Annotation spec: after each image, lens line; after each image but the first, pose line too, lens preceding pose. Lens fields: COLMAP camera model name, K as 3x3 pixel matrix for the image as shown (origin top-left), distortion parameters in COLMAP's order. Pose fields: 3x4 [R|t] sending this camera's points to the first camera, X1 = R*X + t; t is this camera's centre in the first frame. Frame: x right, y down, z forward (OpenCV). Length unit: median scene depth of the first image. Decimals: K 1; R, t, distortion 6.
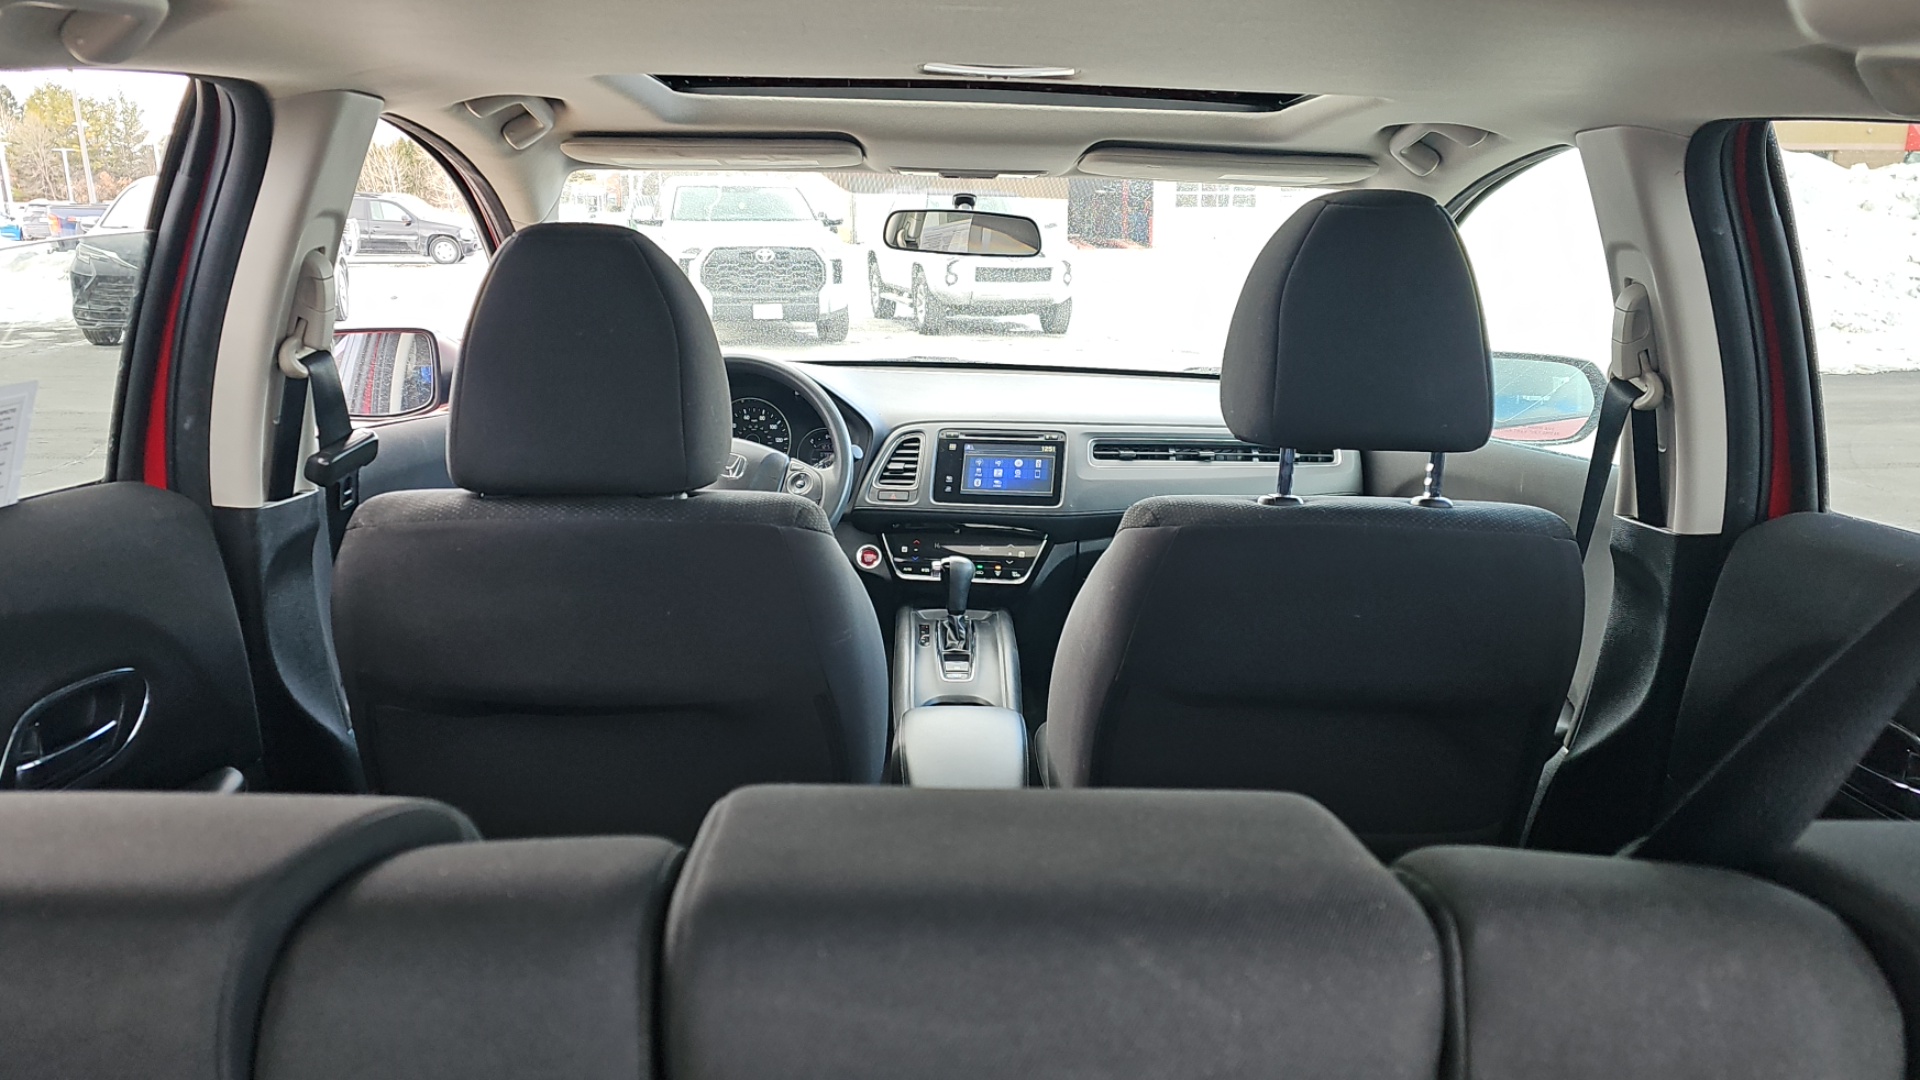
lens RADIAL K [[1395.2, 0, 960.0], [0, 1395.2, 540.0], [0, 0, 1]] dist [0.091112, -0.075876]
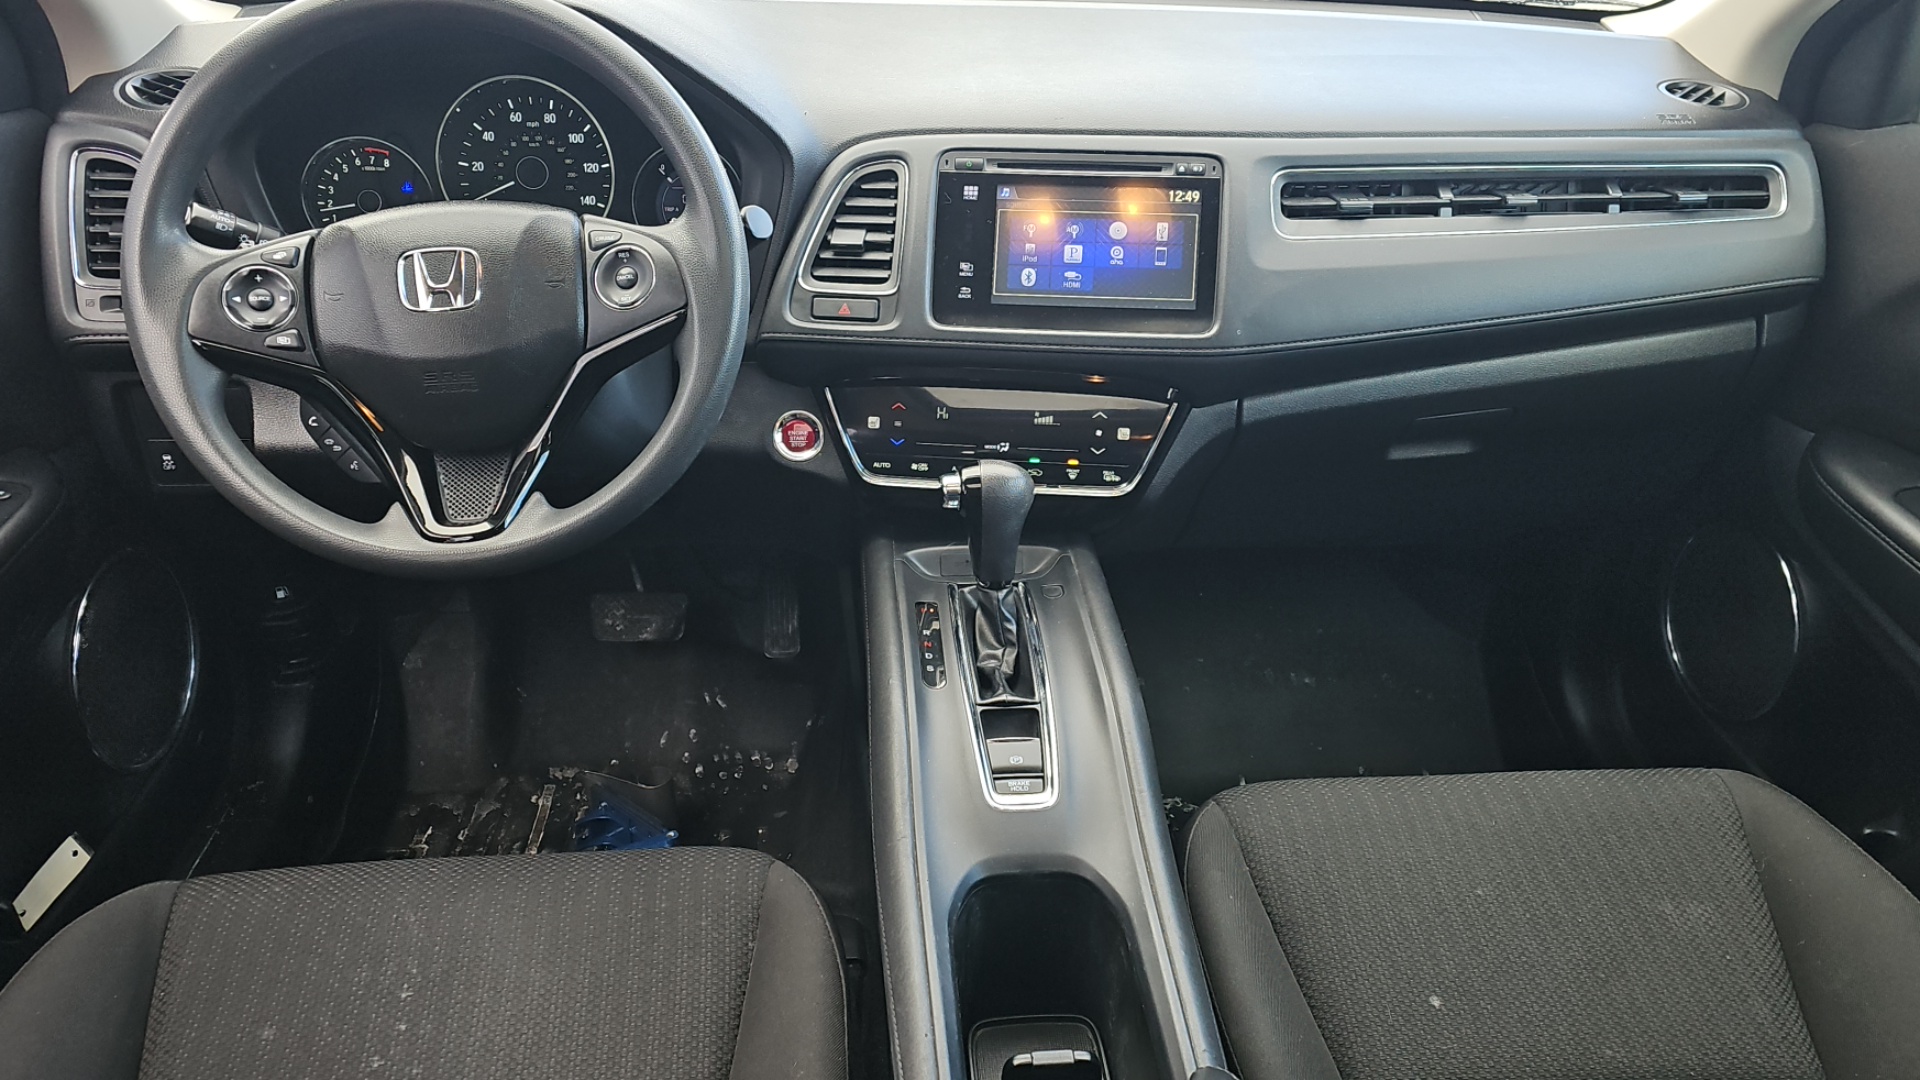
lens RADIAL K [[1328.1, 0, 967.4], [0, 1328.1, 555.6], [0, 0, 1]] dist [0.074839, -0.069161]
pose [[0.997996, -0.030446, 0.055472, -0.034404], [0.012762, 0.955474, 0.294801, -0.082590], [-0.061978, -0.293502, 0.953947, 0.554139]]
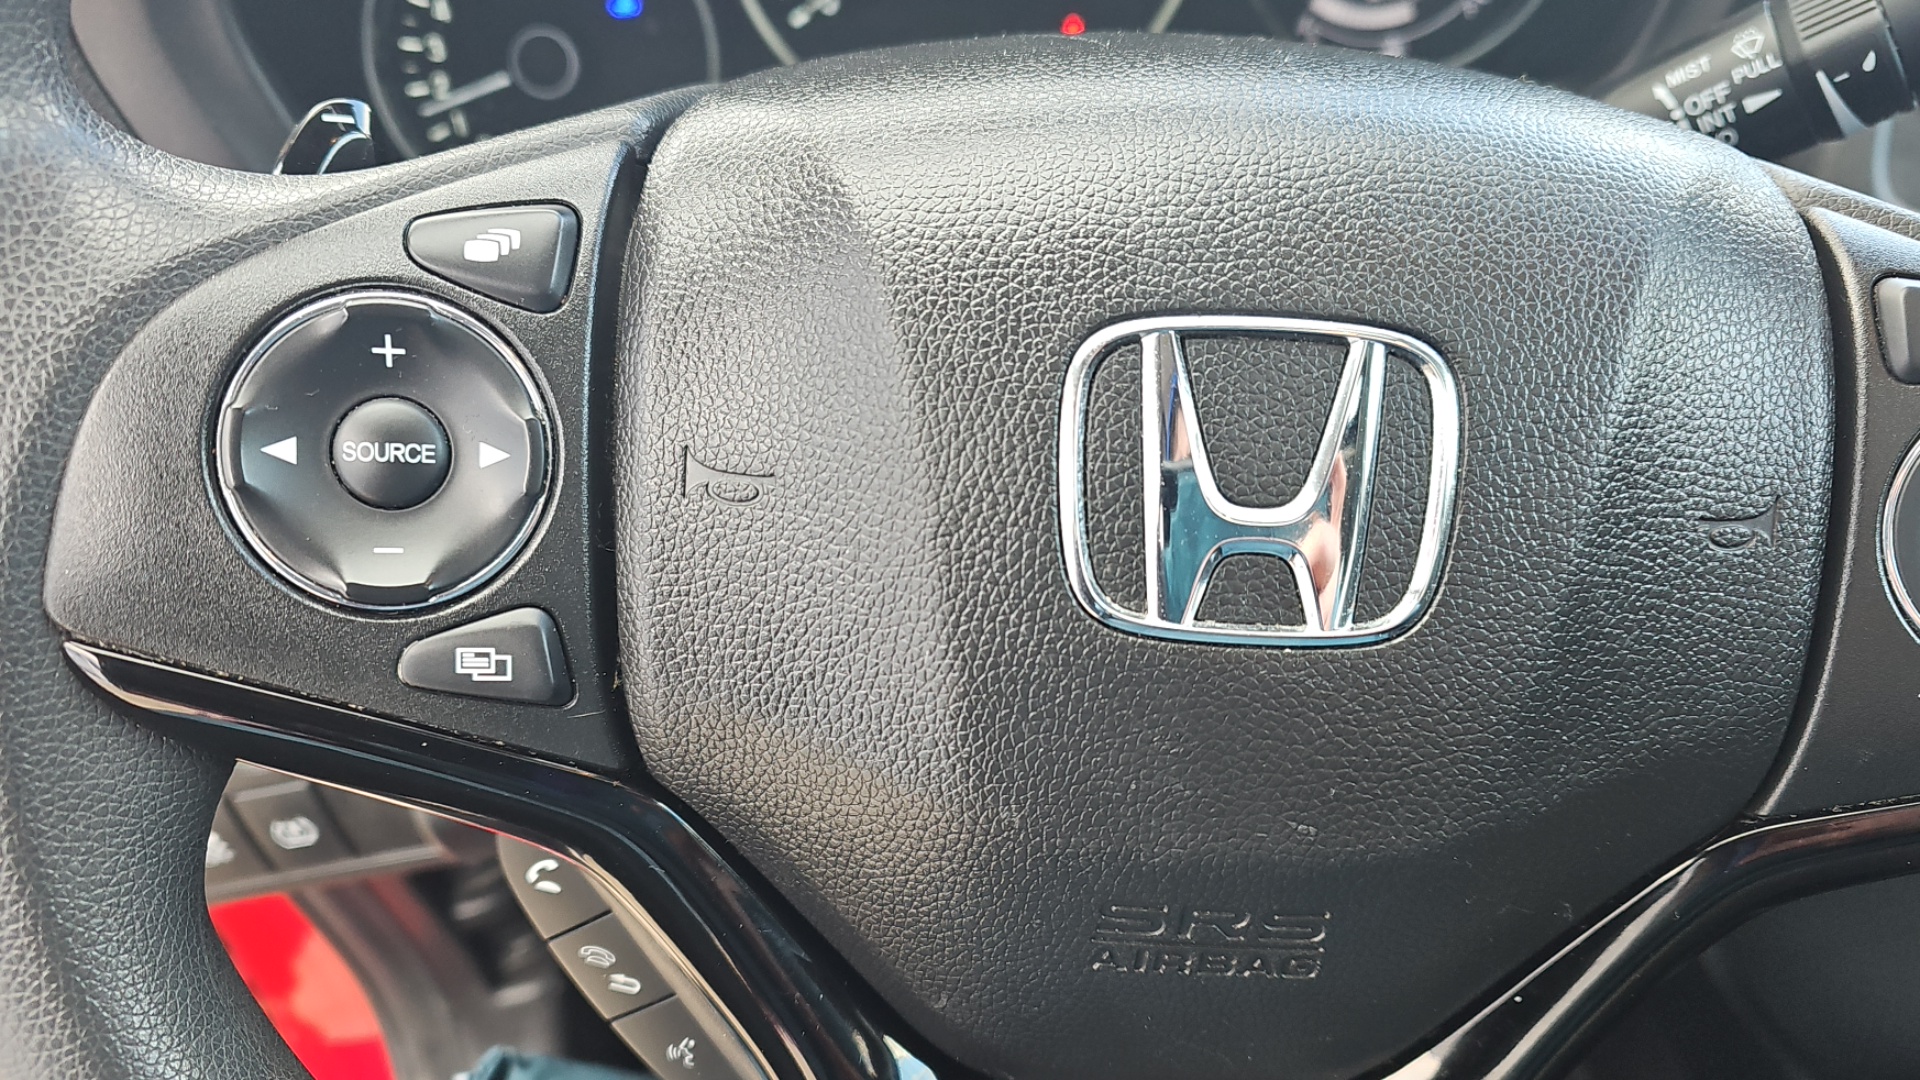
lens RADIAL K [[1403.8, 0, 960.0], [0, 1403.8, 540.0], [0, 0, 1]] dist [0.010837, -0.008430]
pose [[0.994720, 0.097278, 0.032702, -0.170613], [-0.101629, 0.889352, 0.445784, -0.078332], [0.014281, -0.446754, 0.894543, 0.856695]]
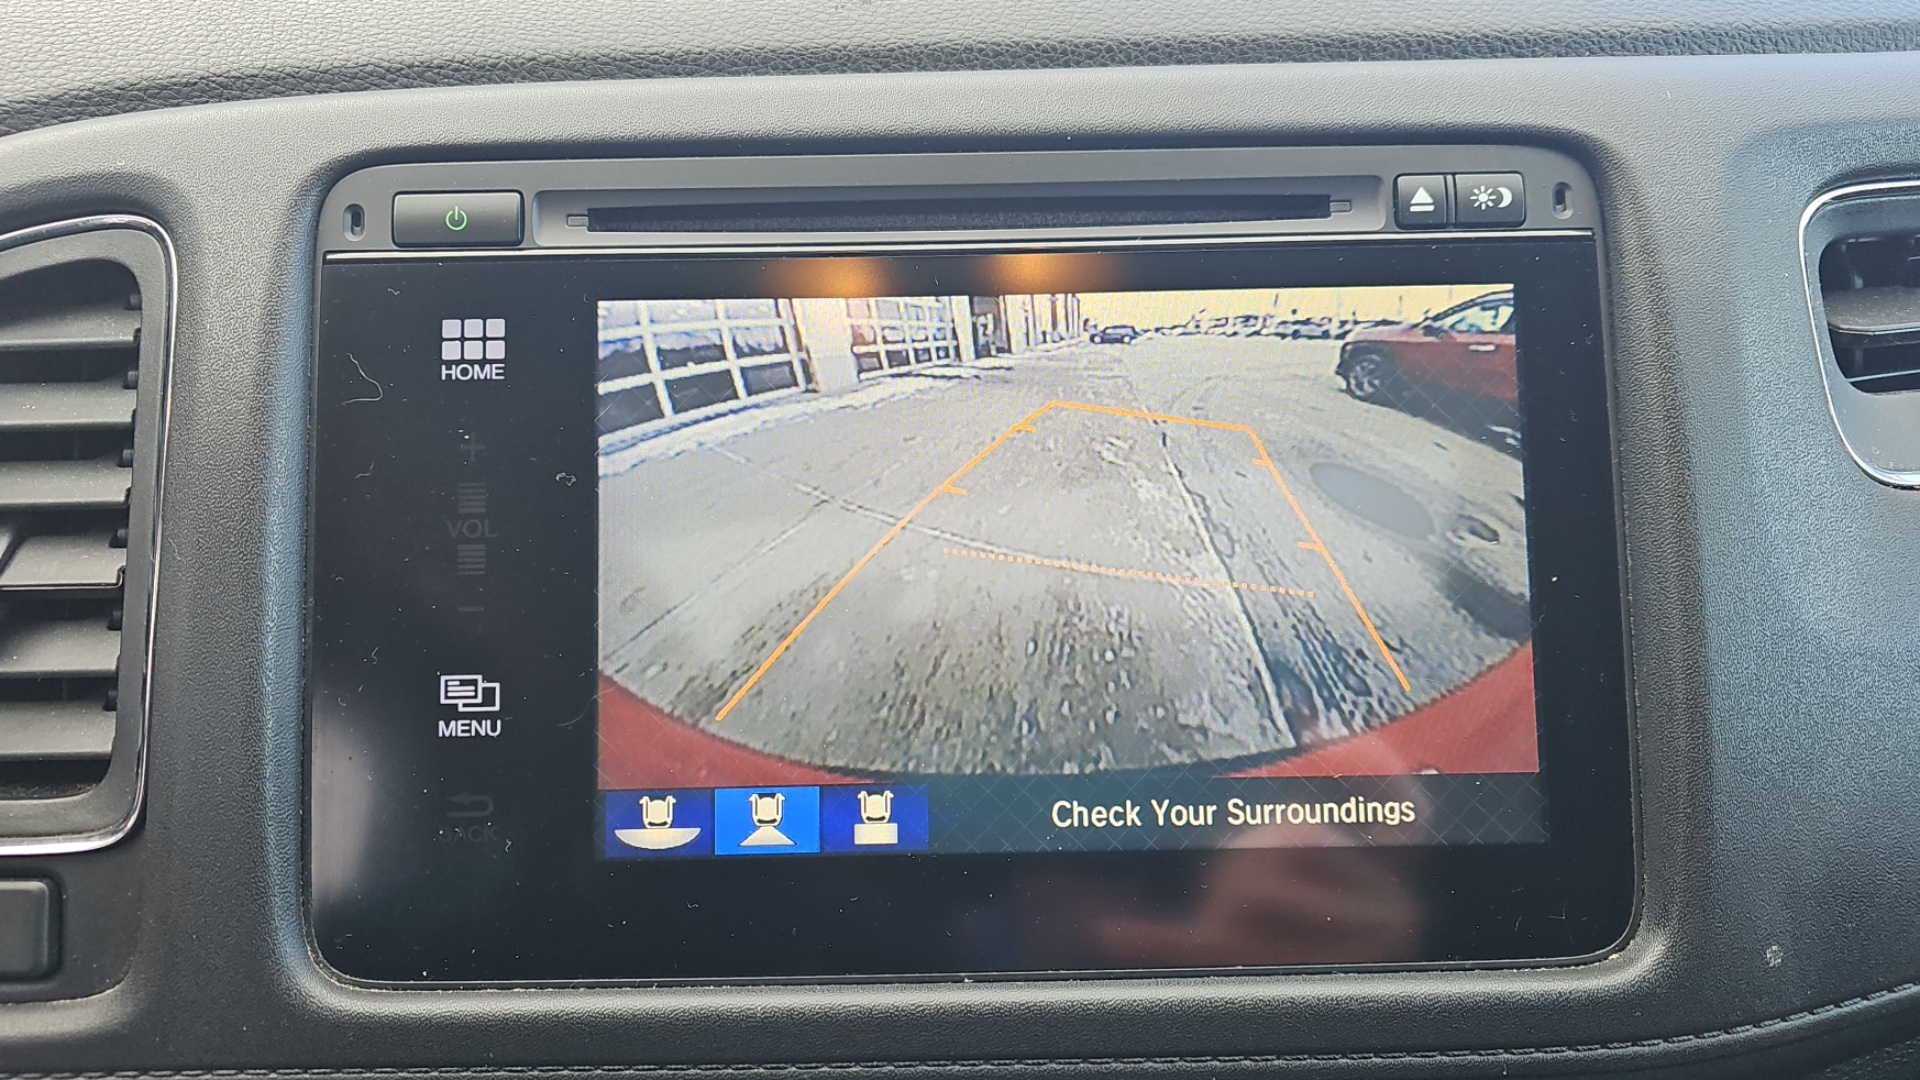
lens RADIAL K [[1352.0, 0, 960.0], [0, 1352.0, 540.0], [0, 0, 1]] dist [-0.004081, -0.006143]
pose [[0.983652, -0.097871, 0.151162, 0.012920], [0.052490, 0.958795, 0.279208, -0.079104], [-0.172259, -0.266709, 0.948258, 0.905997]]
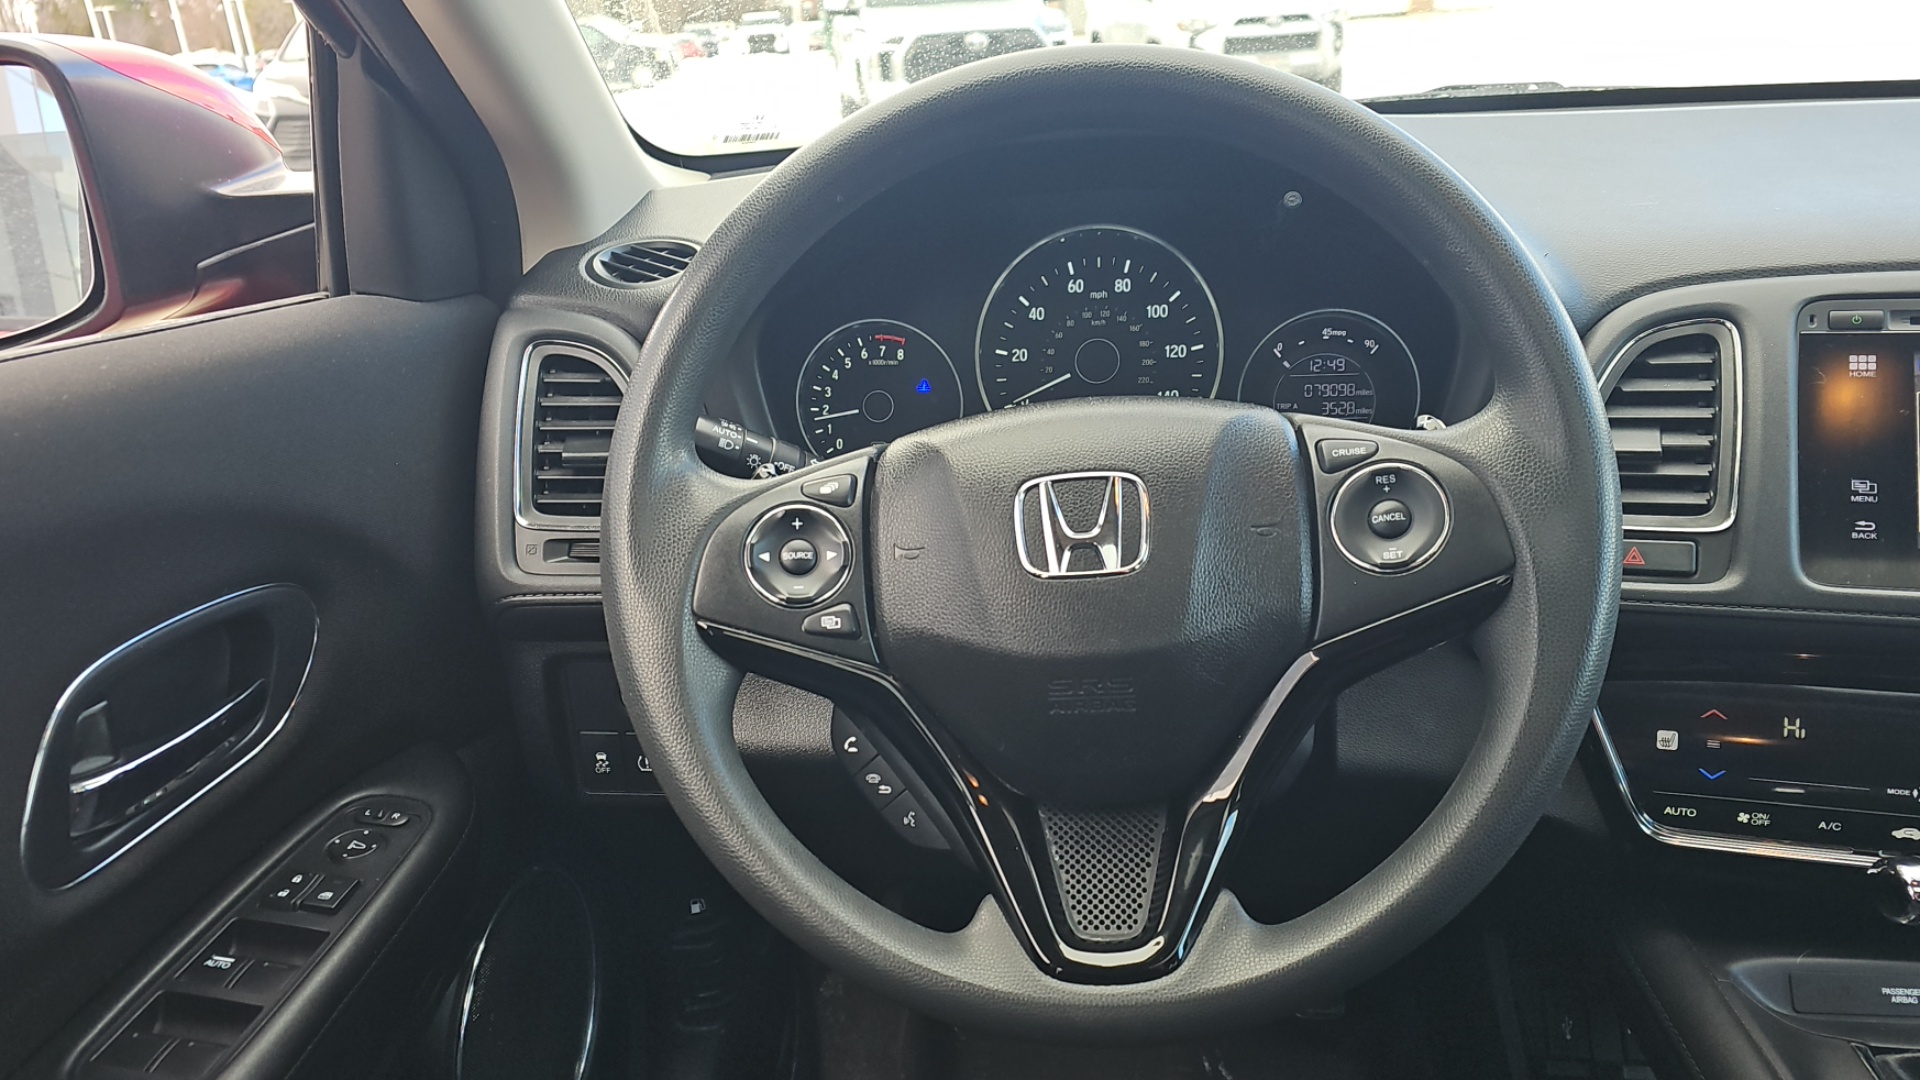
lens RADIAL K [[1337.1, 0, 958.7], [0, 1337.1, 573.7], [0, 0, 1]] dist [0.079090, -0.069102]
pose [[0.988156, -0.012422, -0.152947, -0.139484], [0.037108, 0.986480, 0.159625, -0.076184], [0.148896, -0.163410, 0.975258, 0.713815]]
